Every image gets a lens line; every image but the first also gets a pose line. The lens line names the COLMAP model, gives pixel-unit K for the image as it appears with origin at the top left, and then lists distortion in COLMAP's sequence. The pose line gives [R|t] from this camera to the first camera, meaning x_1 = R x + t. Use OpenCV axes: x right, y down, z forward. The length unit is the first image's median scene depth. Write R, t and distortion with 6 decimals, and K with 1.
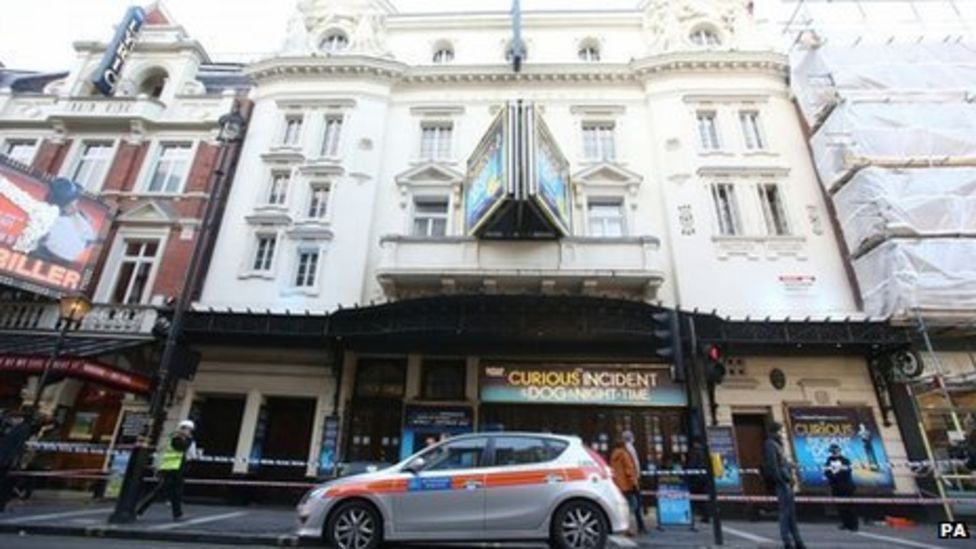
lens RADIAL K [[493.4, 0, 459.0], [0, 493.4, 272.4], [0, 0, 1]] dist [-0.086432, 0.030575]
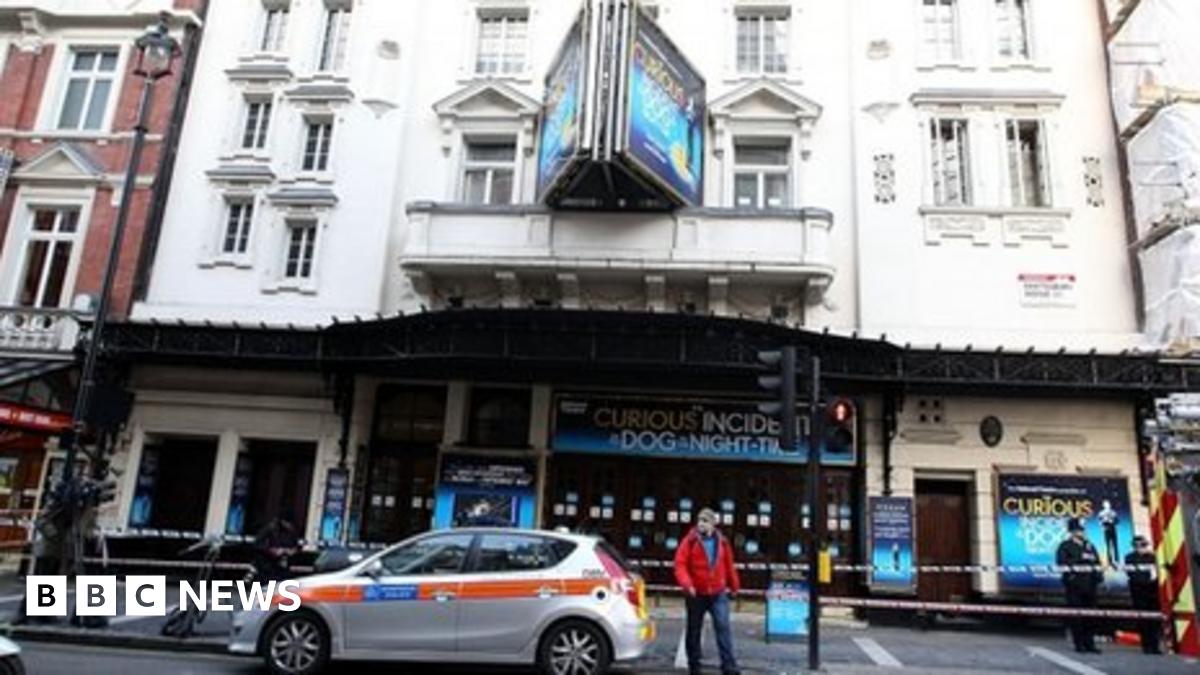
lens RADIAL K [[810.6, 0, 600.0], [0, 810.6, 337.5], [0, 0, 1]] dist [-0.086783, 0.043021]
pose [[0.999422, 0.012198, -0.031736, 0.147614], [-0.006398, 0.984225, 0.176805, -0.096067], [0.033392, -0.176500, 0.983734, -0.091811]]
